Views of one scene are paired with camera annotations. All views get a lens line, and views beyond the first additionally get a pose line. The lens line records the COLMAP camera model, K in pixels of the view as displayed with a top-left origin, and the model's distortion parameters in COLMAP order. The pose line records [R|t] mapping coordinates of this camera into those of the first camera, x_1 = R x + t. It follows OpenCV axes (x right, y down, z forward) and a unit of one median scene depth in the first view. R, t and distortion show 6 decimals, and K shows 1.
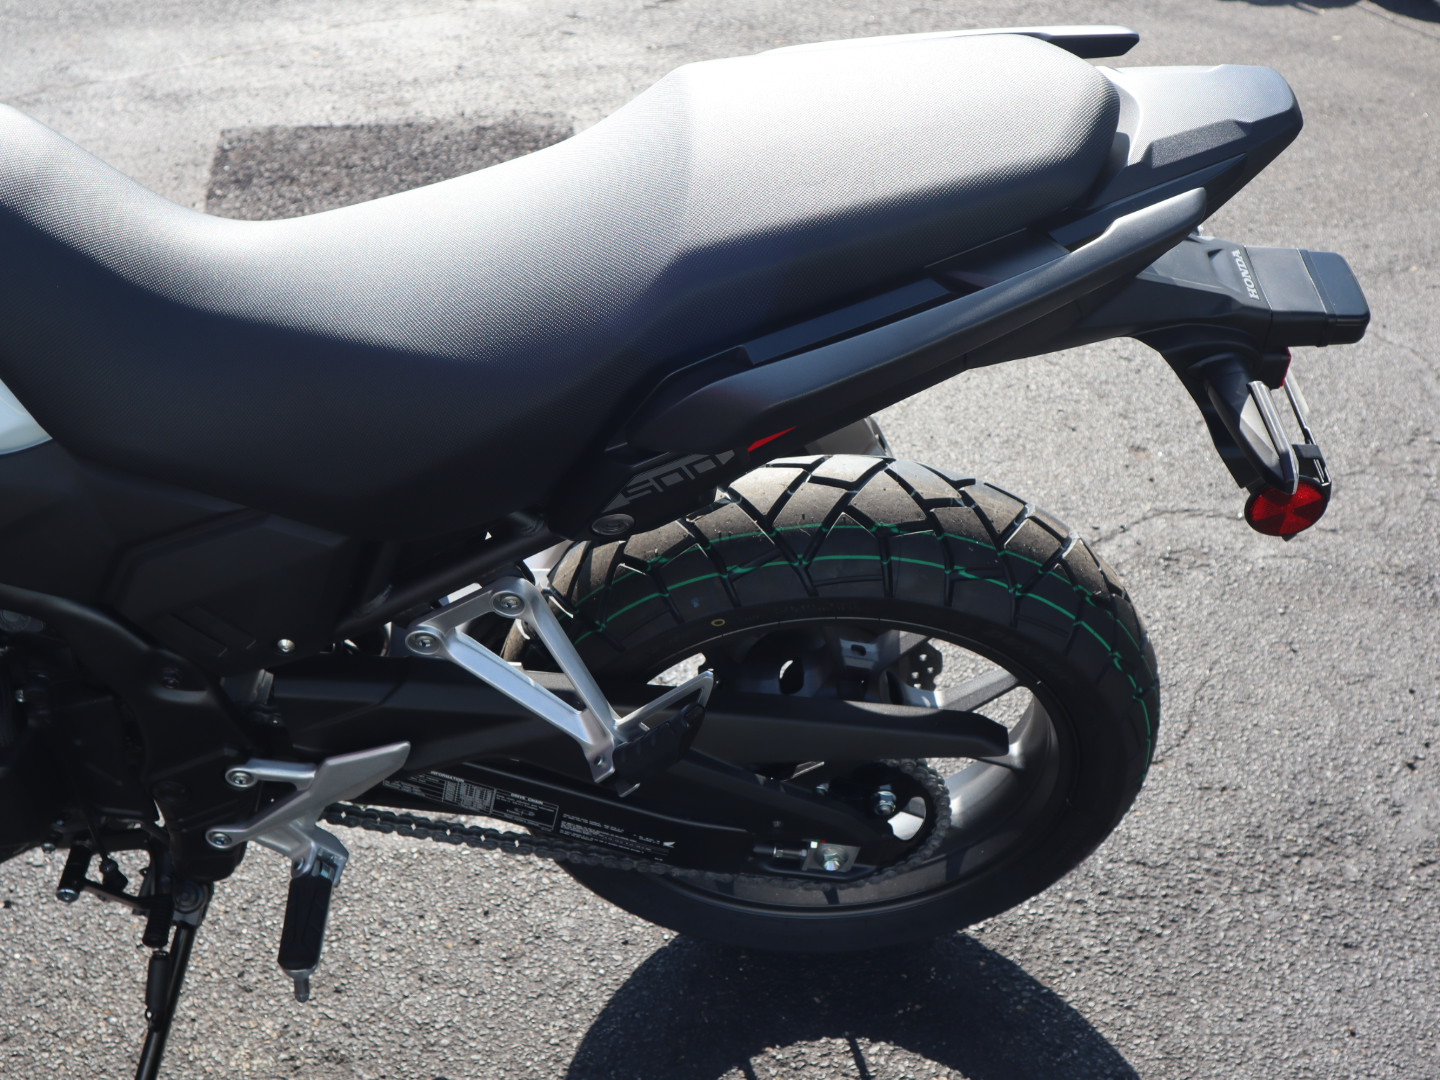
lens RADIAL K [[1568.1, 0, 720.9], [0, 1568.1, 555.4], [0, 0, 1]] dist [0.014445, 0.000000]
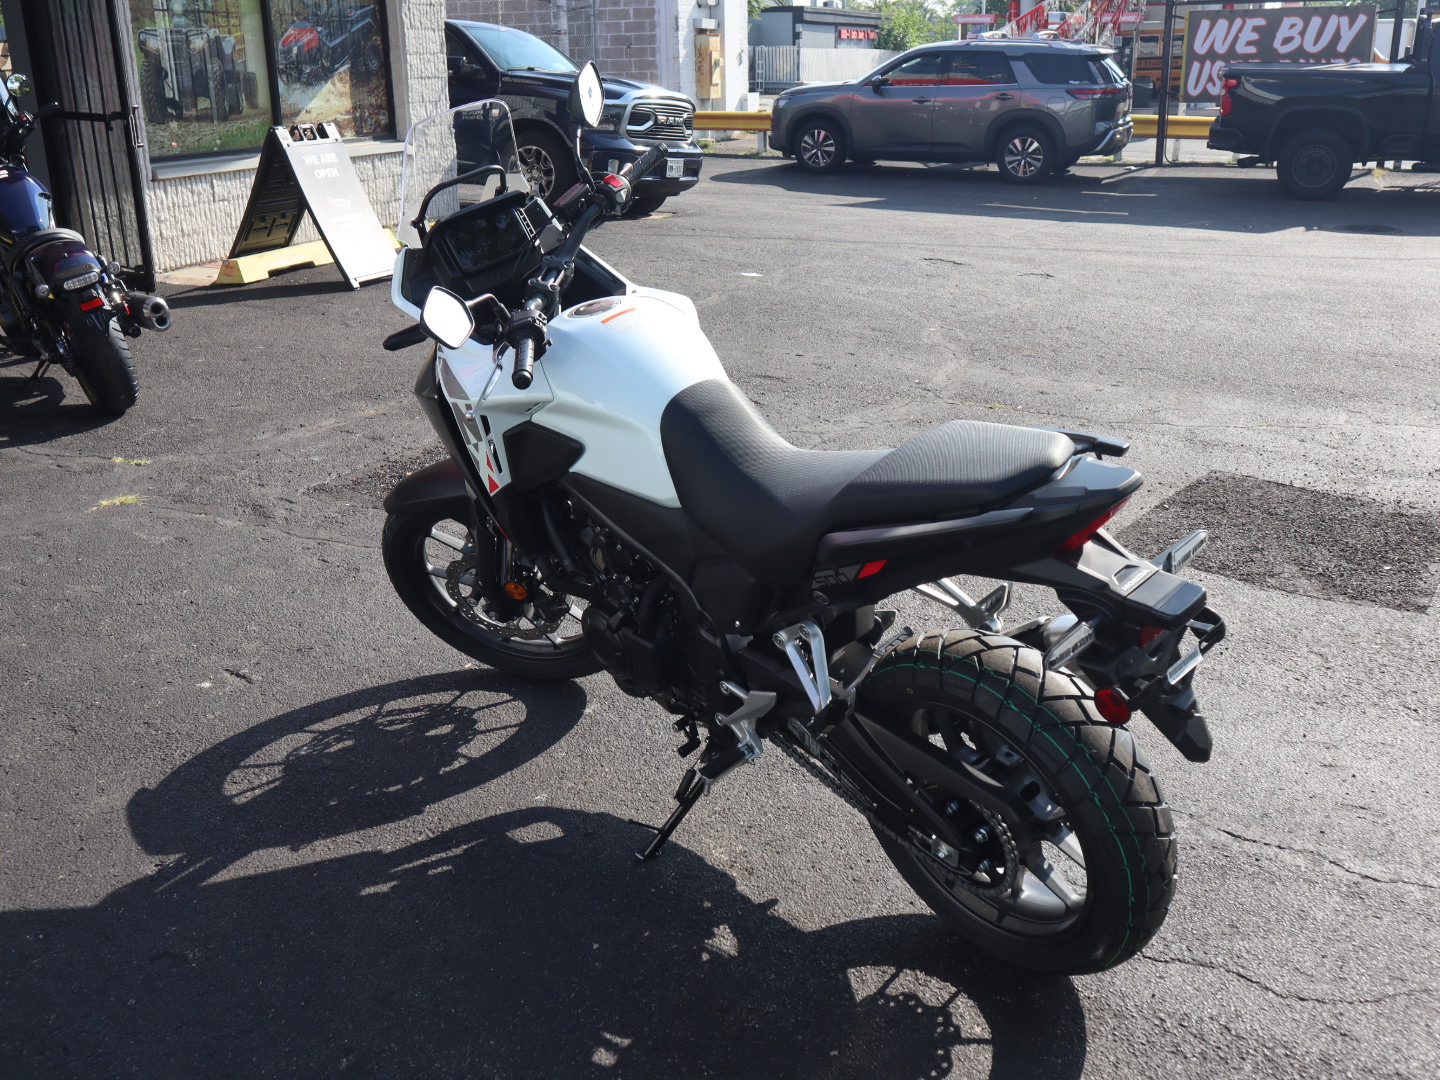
lens RADIAL K [[1422.5, 0, 719.1], [0, 1422.5, 542.4], [0, 0, 1]] dist [-0.018570, 0.000000]
pose [[0.643780, 0.248734, -0.723657, 0.894135], [-0.400621, 0.915290, -0.041799, 0.035244], [0.651959, 0.316821, 0.688893, -0.364641]]
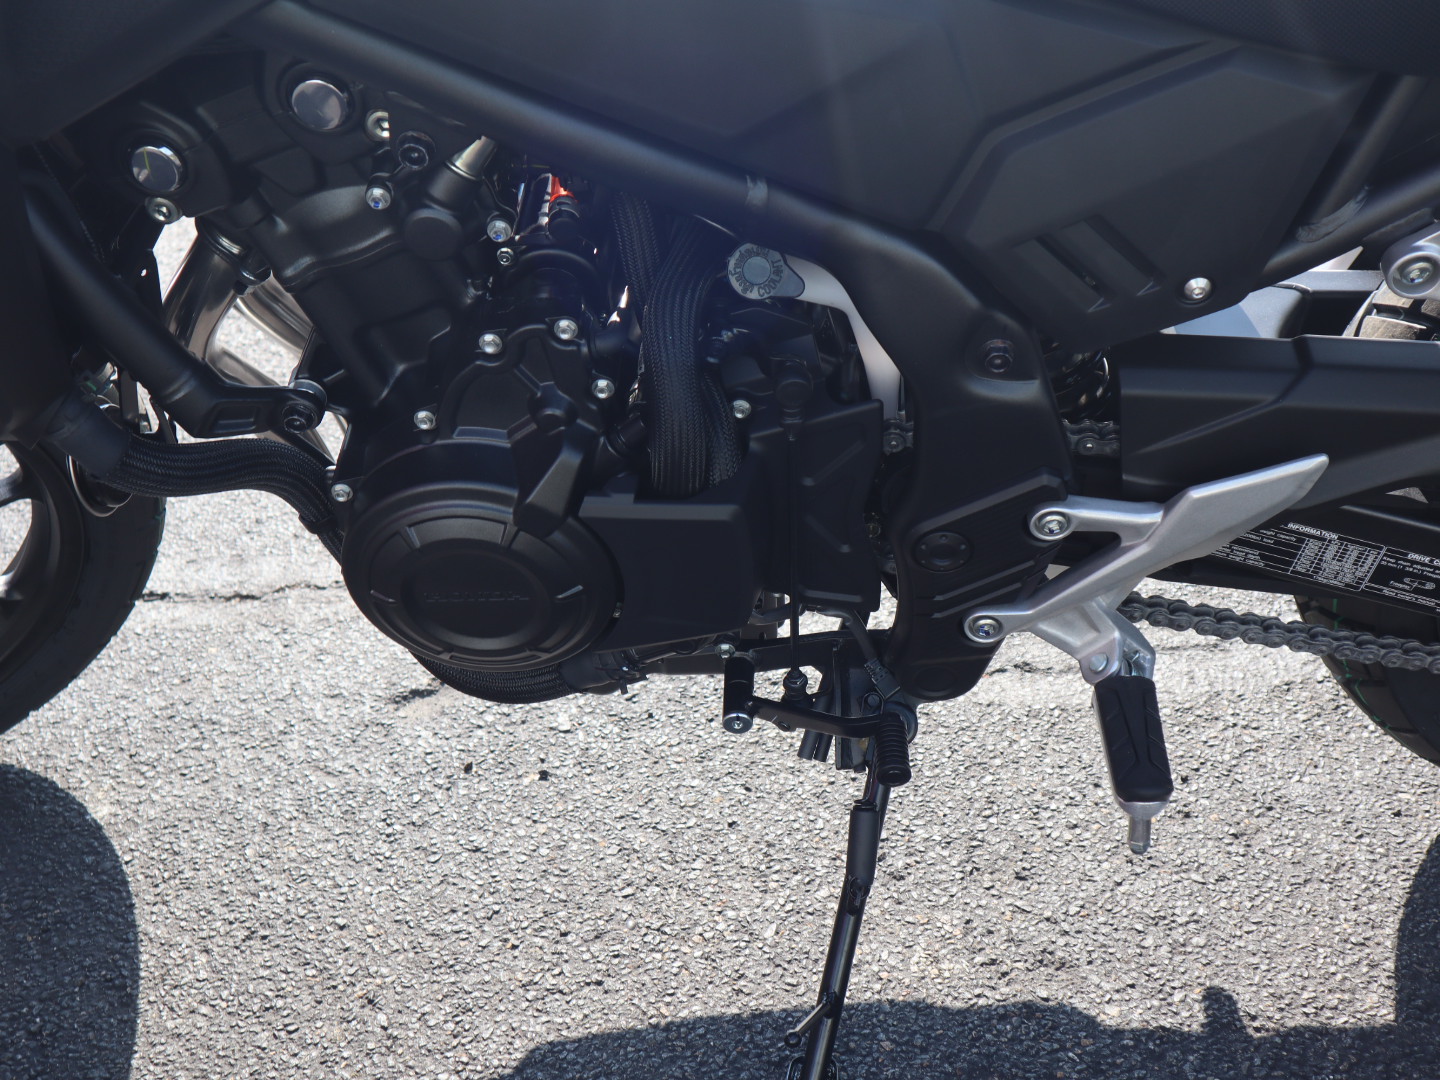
lens RADIAL K [[1660.2, 0, 718.0], [0, 1660.2, 527.6], [0, 0, 1]] dist [-0.028049, 0.000000]
pose [[0.993765, -0.026216, -0.108373, -0.308584], [0.025711, 0.999651, -0.006056, 0.119318], [0.108494, 0.003232, 0.994092, 0.221519]]
